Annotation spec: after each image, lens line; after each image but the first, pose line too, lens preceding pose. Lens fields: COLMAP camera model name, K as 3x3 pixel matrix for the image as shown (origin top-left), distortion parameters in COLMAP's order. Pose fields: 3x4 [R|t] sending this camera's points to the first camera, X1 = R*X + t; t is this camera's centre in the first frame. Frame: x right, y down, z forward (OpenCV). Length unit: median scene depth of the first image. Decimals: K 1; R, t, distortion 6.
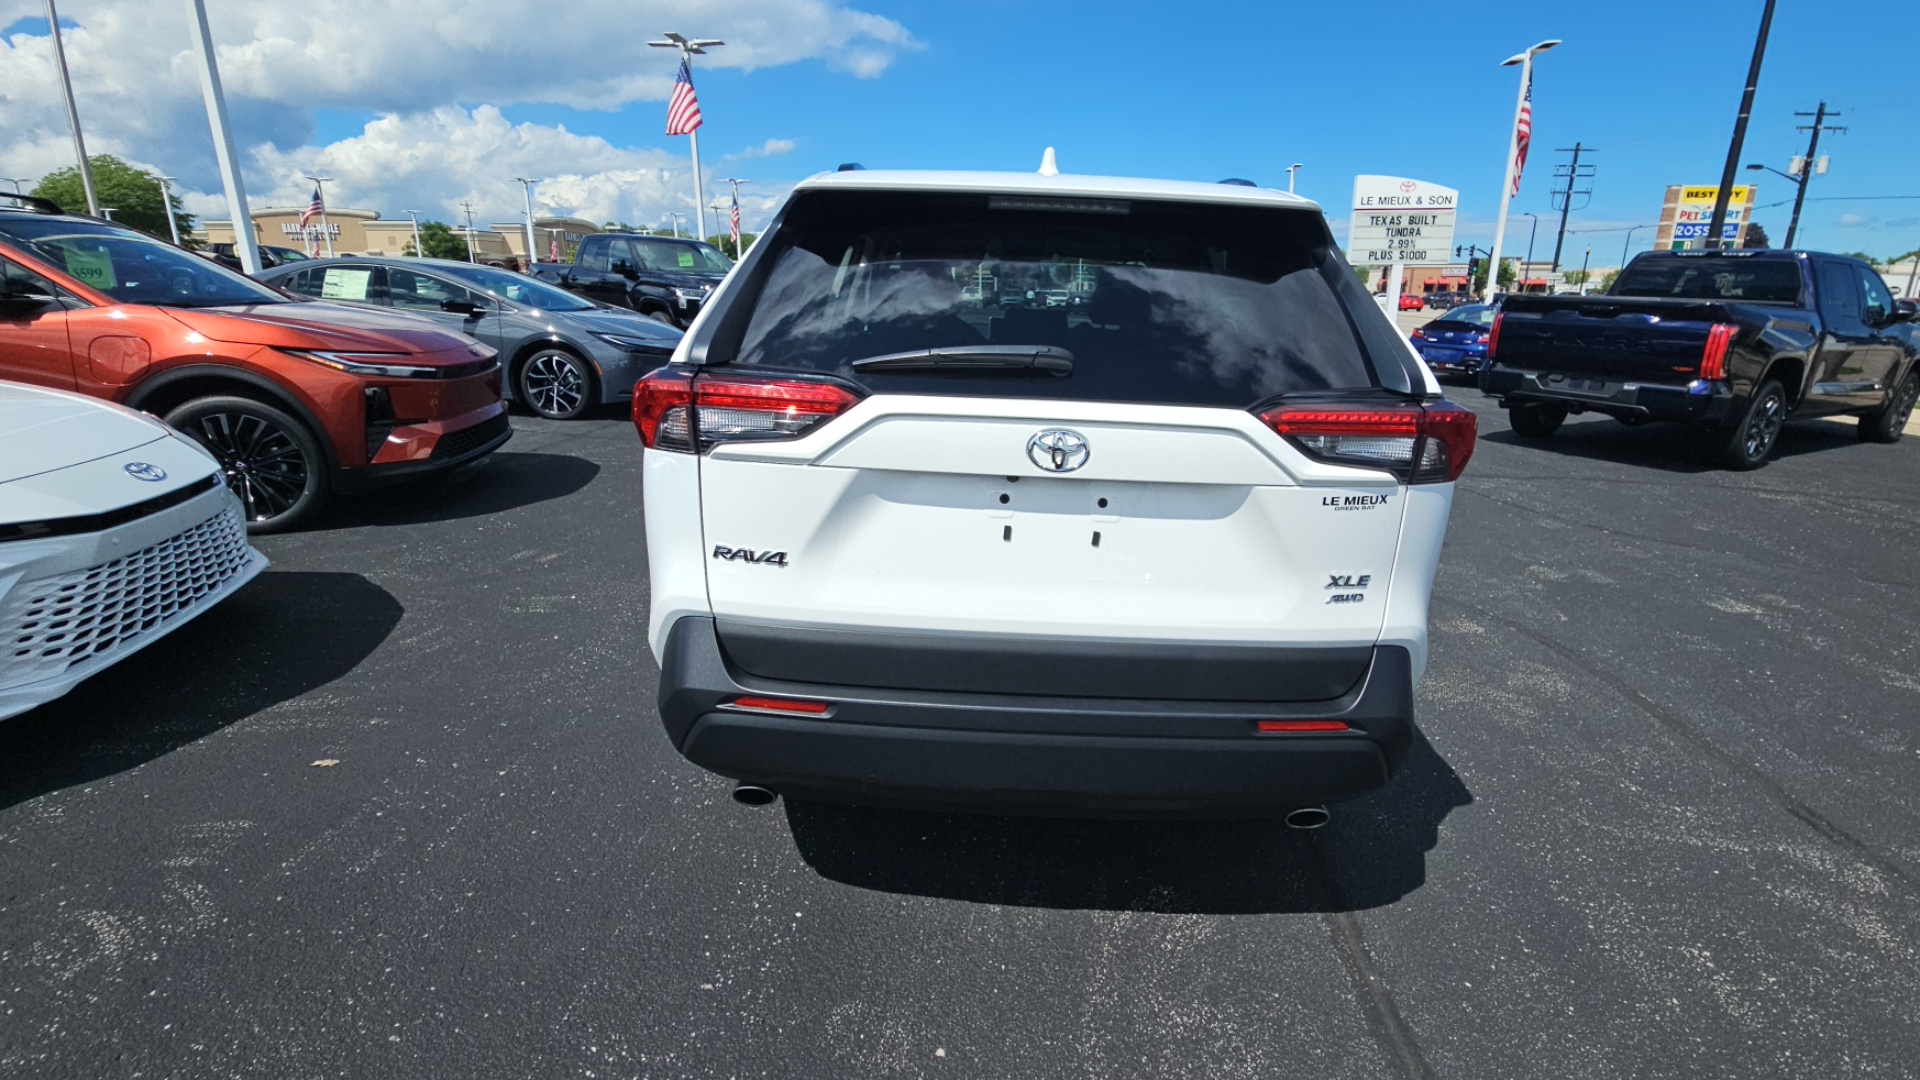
lens RADIAL K [[860.1, 0, 975.5], [0, 860.1, 534.2], [0, 0, 1]] dist [0.008420, -0.006684]
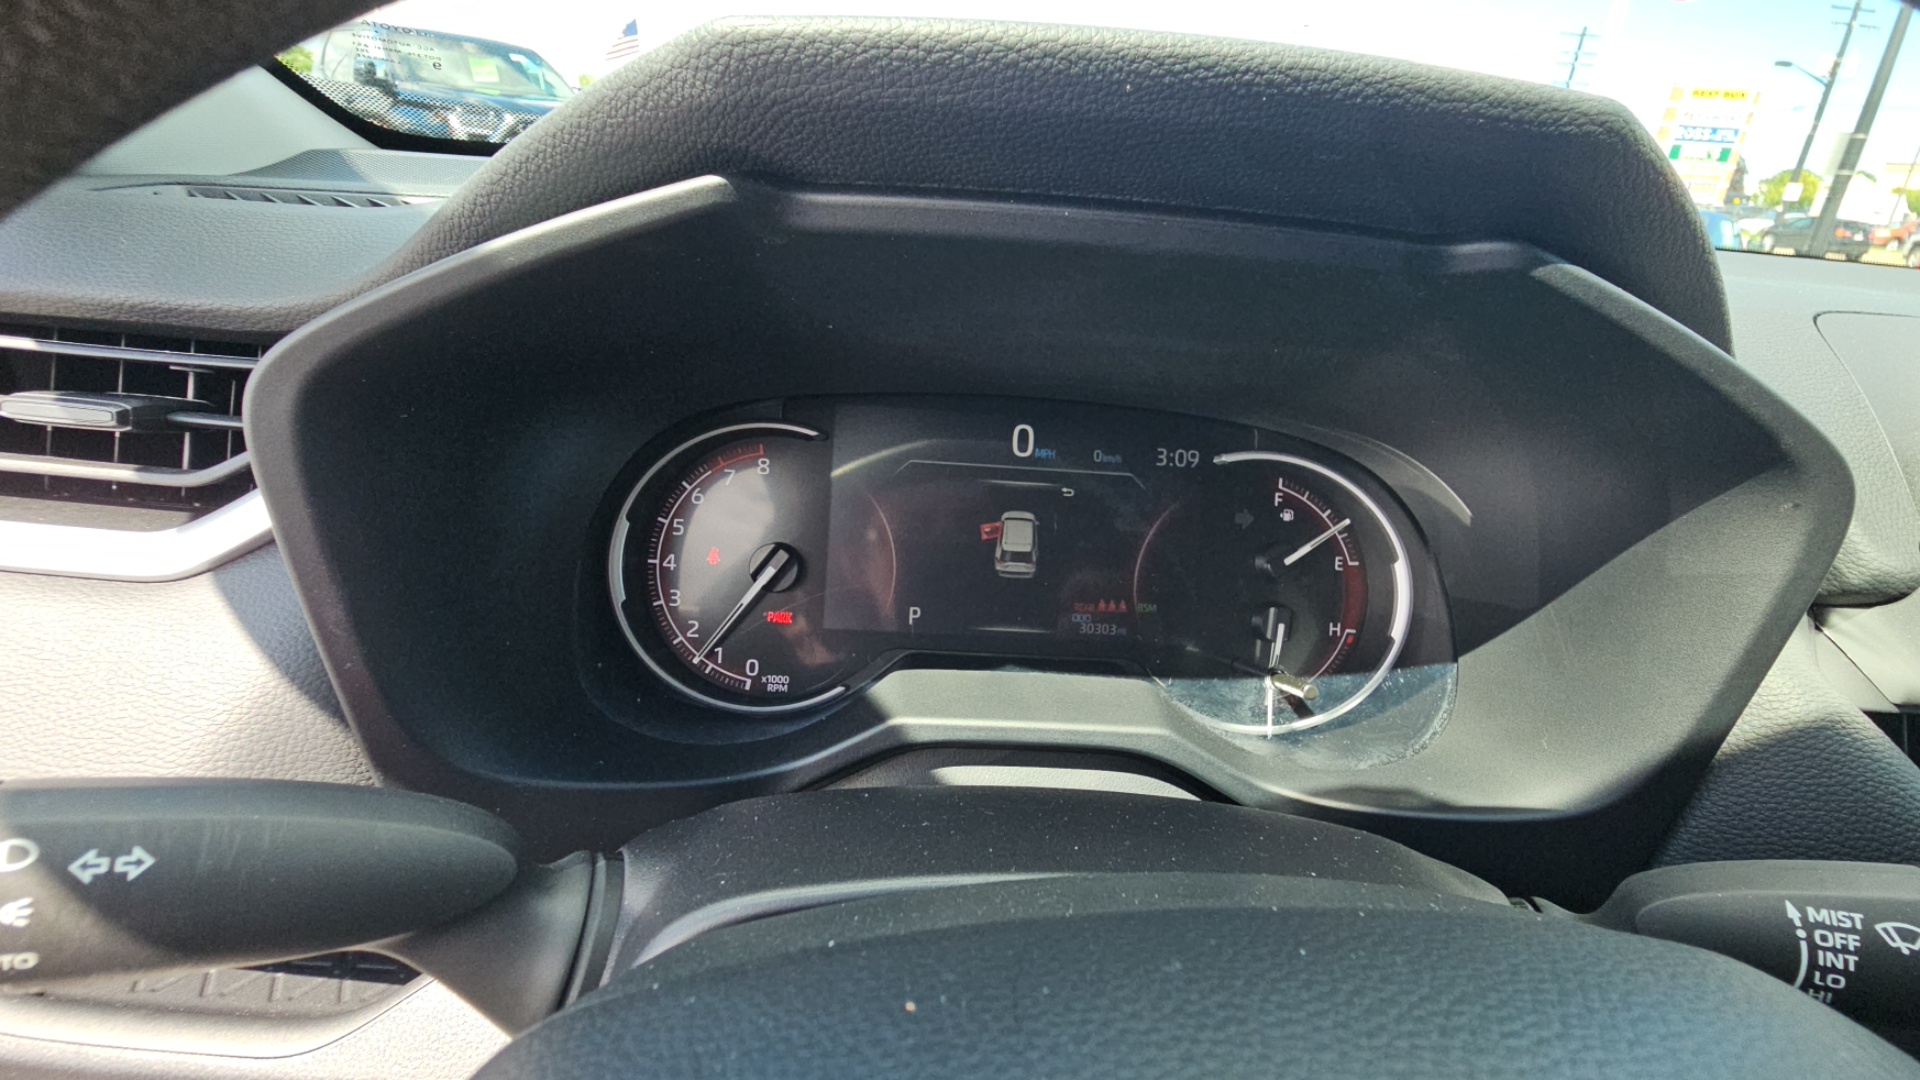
lens RADIAL K [[860.1, 0, 974.8], [0, 860.1, 545.2], [0, 0, 1]] dist [0.008420, -0.006684]
pose [[0.997770, 0.018754, 0.064060, -0.055404], [-0.027382, 0.990249, 0.136592, -0.269447], [-0.060873, -0.138042, 0.988554, 1.113276]]
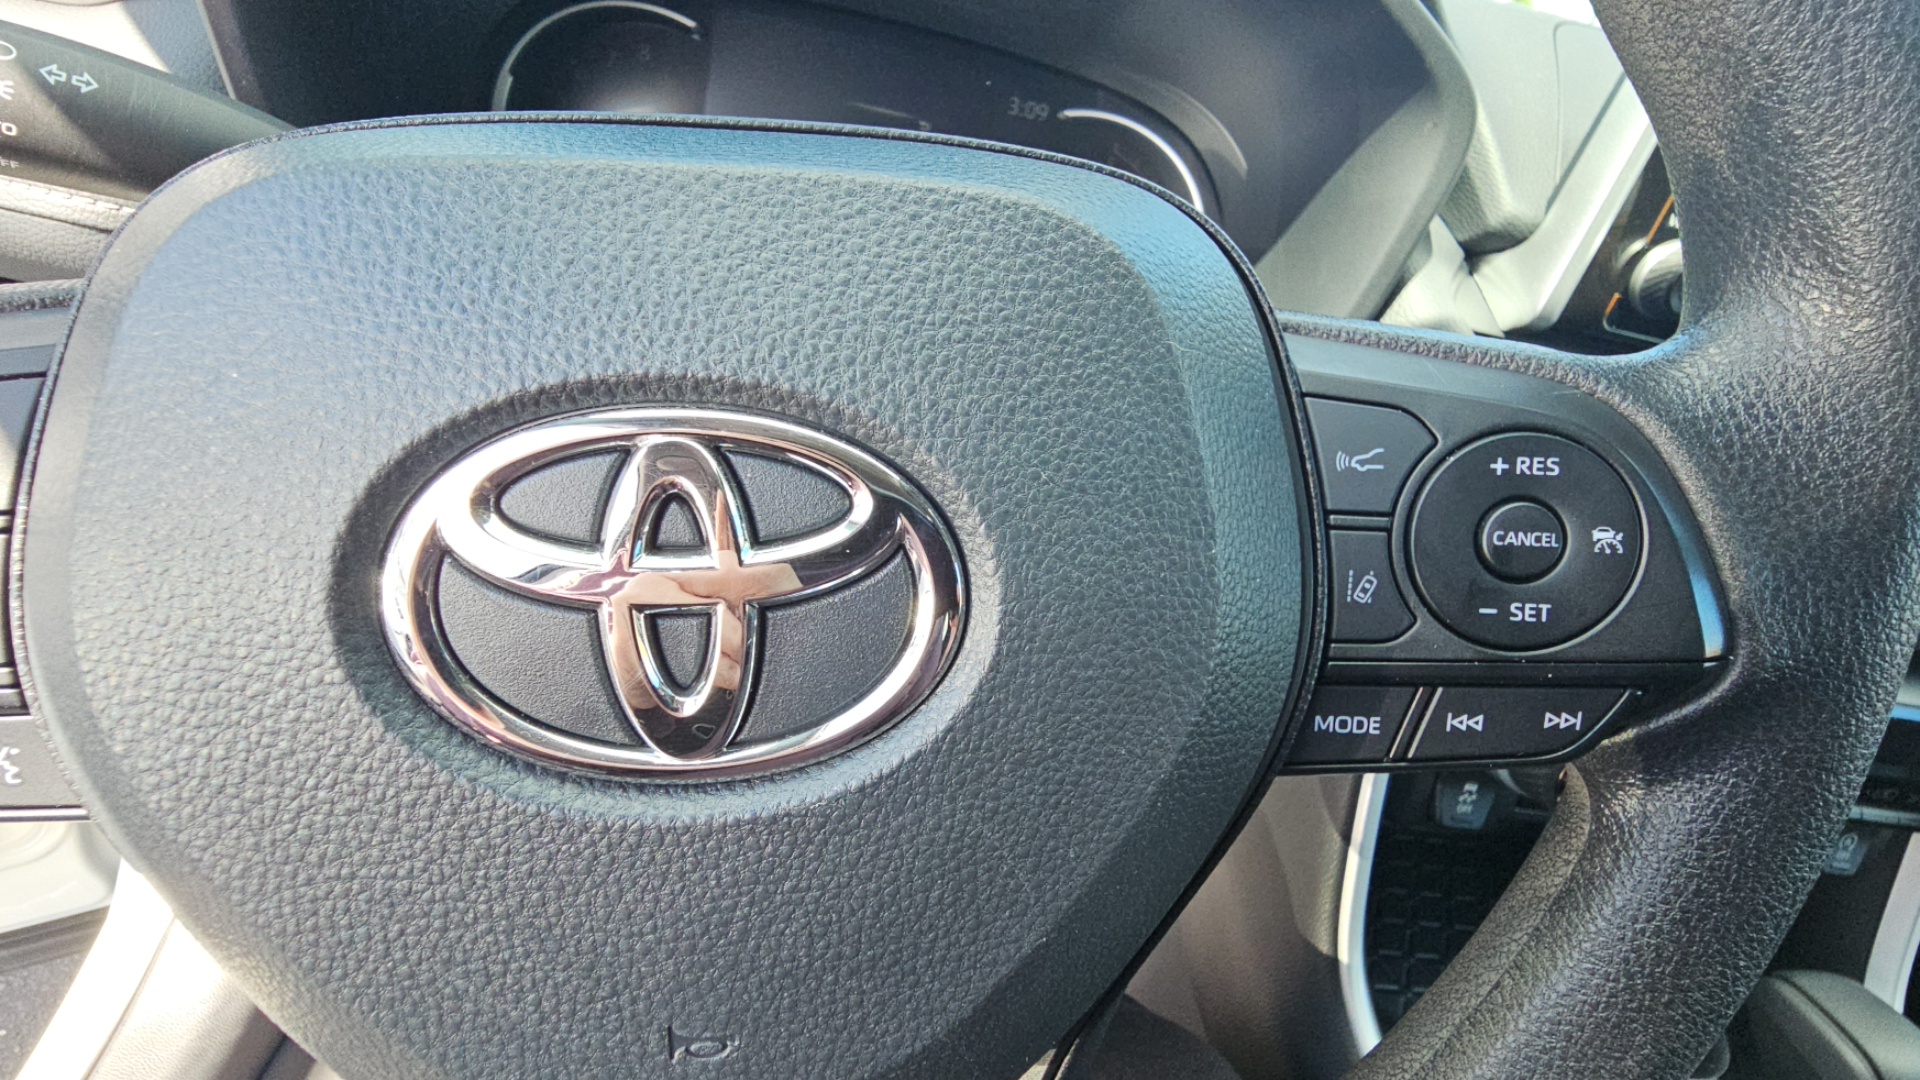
lens RADIAL K [[860.1, 0, 970.7], [0, 860.1, 534.9], [0, 0, 1]] dist [0.008420, -0.006684]
pose [[0.982926, 0.121767, 0.137949, -0.042203], [-0.161350, 0.930771, 0.328074, -0.251381], [-0.088451, -0.344730, 0.934525, 1.090554]]
